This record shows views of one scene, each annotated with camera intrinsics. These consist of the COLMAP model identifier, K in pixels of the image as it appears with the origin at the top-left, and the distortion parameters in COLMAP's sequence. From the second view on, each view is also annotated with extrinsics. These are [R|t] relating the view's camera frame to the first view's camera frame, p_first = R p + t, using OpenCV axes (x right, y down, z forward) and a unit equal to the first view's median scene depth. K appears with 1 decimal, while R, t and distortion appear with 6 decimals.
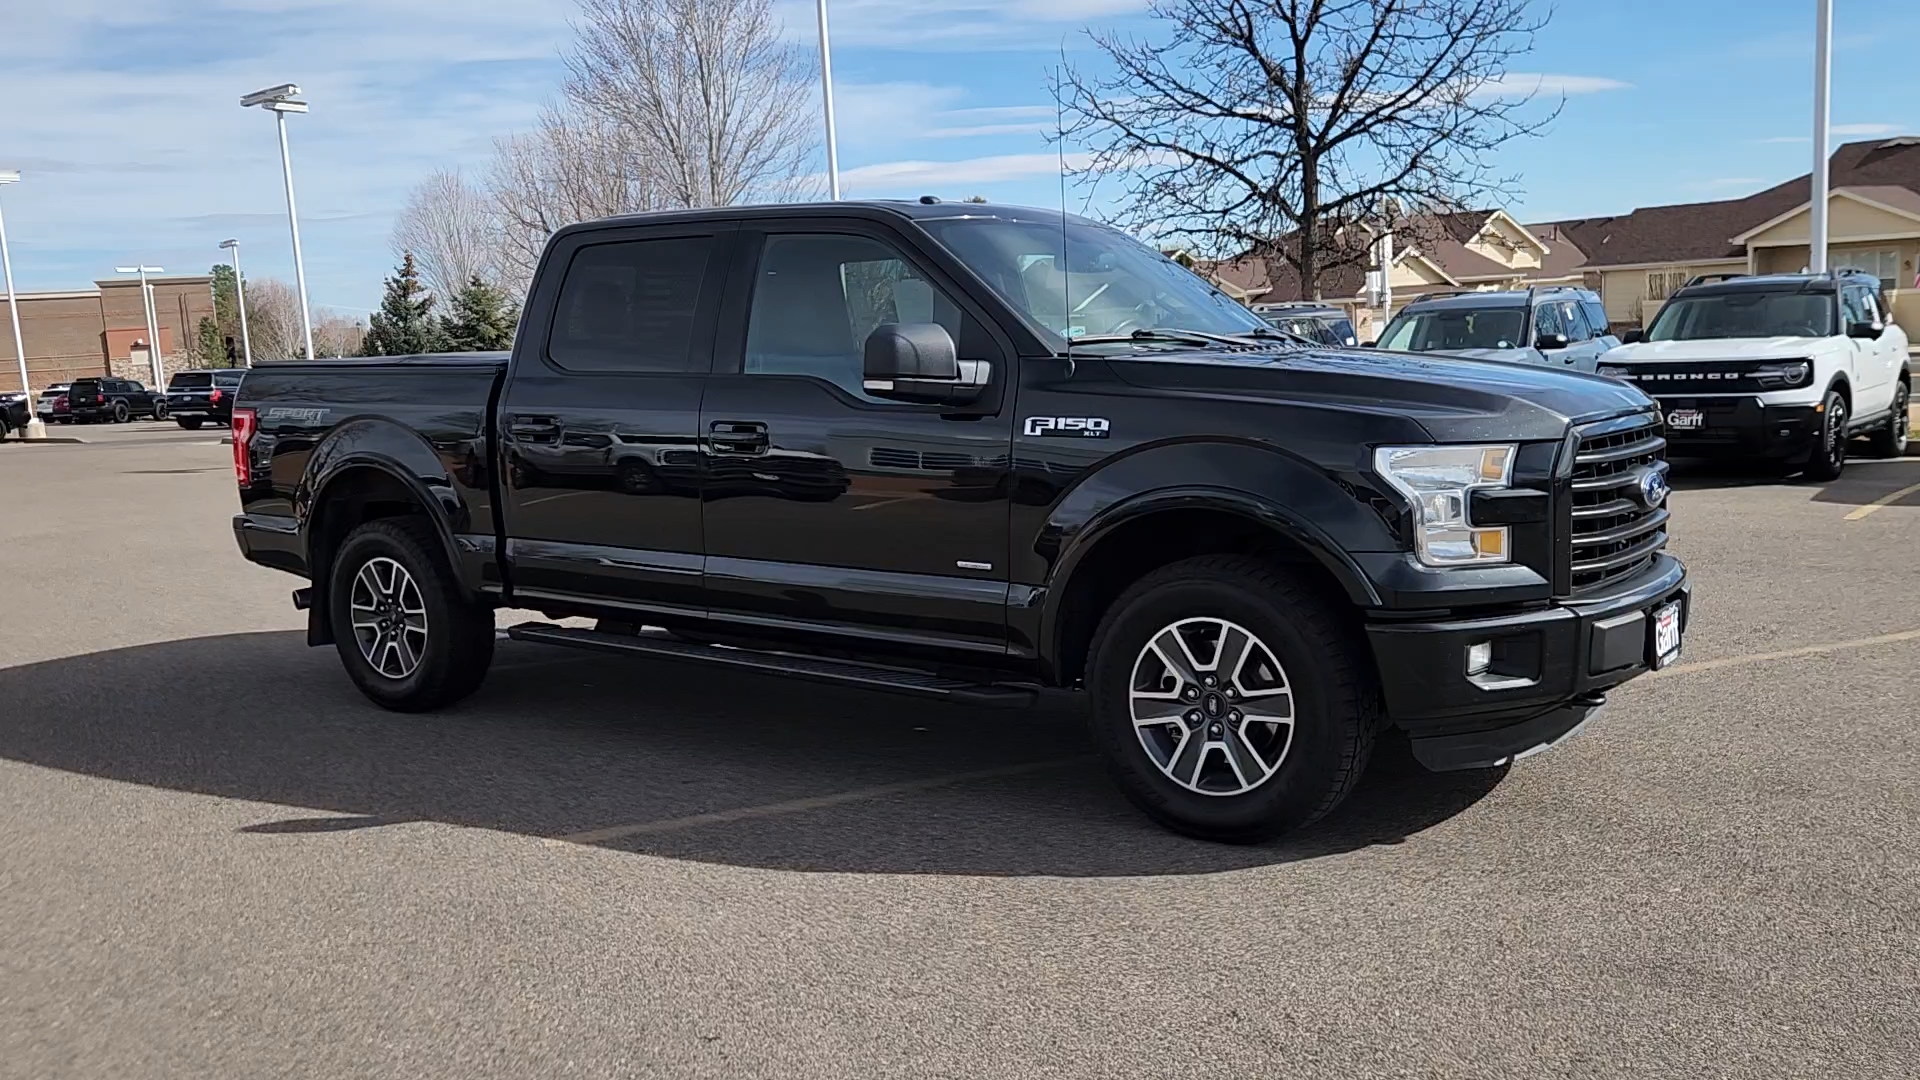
lens RADIAL K [[1641.9, 0, 959.5], [0, 1641.9, 542.2], [0, 0, 1]] dist [0.030282, -0.012020]
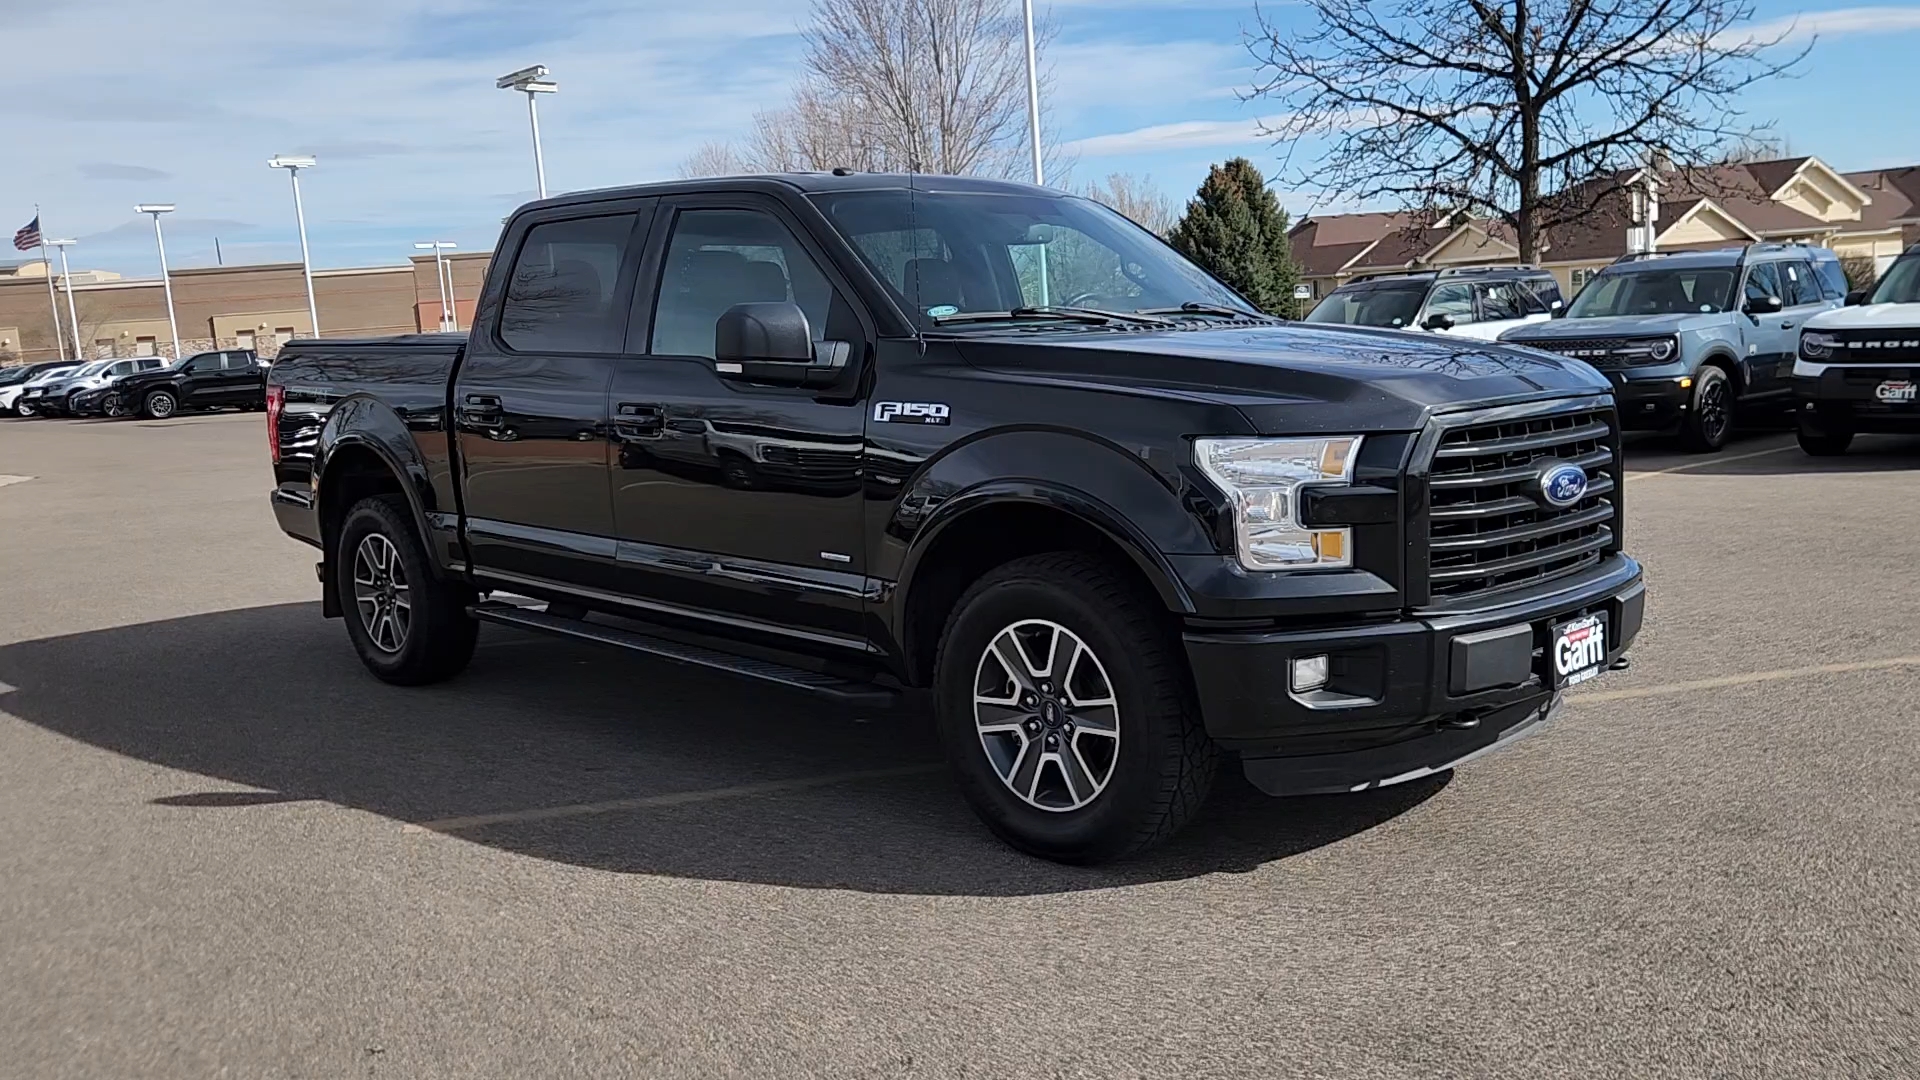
lens RADIAL K [[1641.9, 0, 965.3], [0, 1641.9, 547.0], [0, 0, 1]] dist [0.030282, -0.012020]
pose [[0.986326, 0.016098, -0.164015, 0.209638], [-0.012183, 0.999617, 0.024846, -0.014313], [0.164352, -0.022508, 0.986145, 0.064037]]
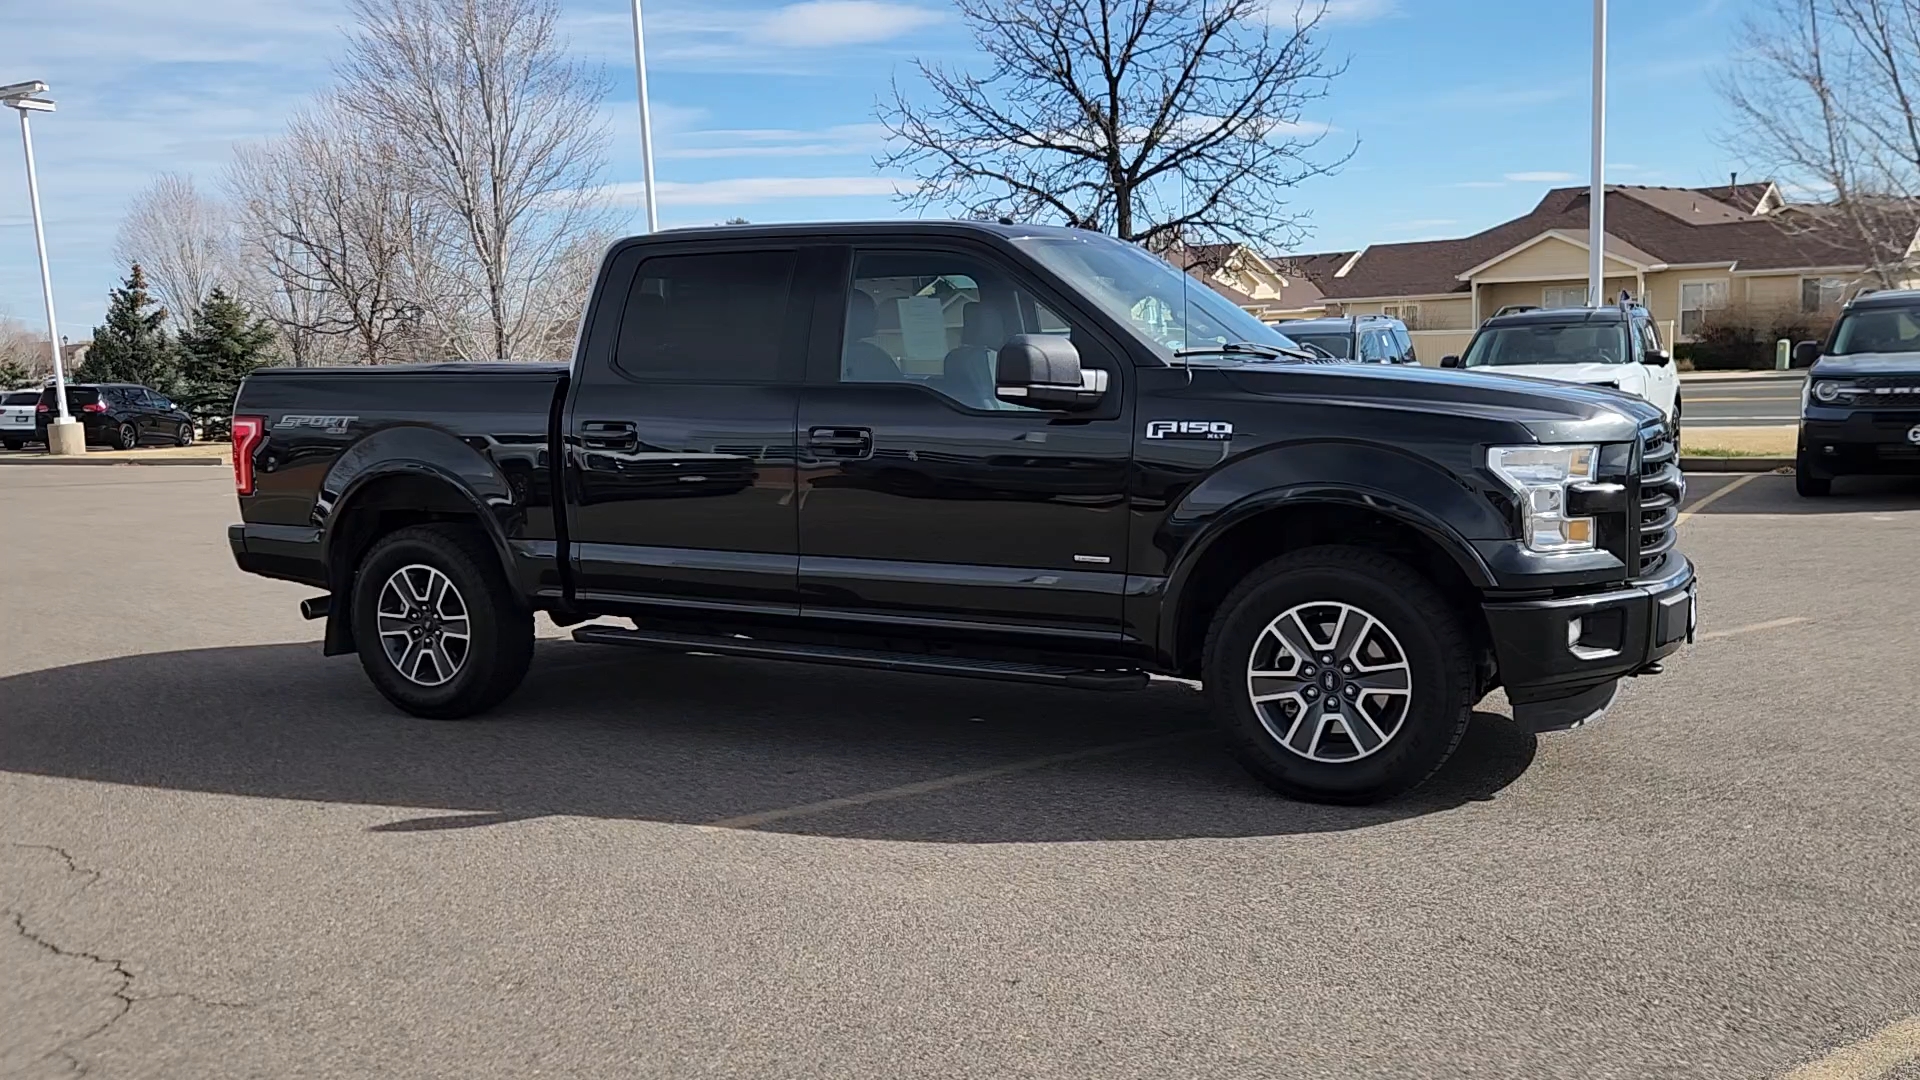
lens RADIAL K [[1641.9, 0, 964.2], [0, 1641.9, 535.8], [0, 0, 1]] dist [0.030282, -0.012020]
pose [[0.987236, -0.007107, 0.159104, -0.215534], [0.009985, 0.999801, -0.017295, 0.014693], [-0.158950, 0.018662, 0.987110, -0.047602]]
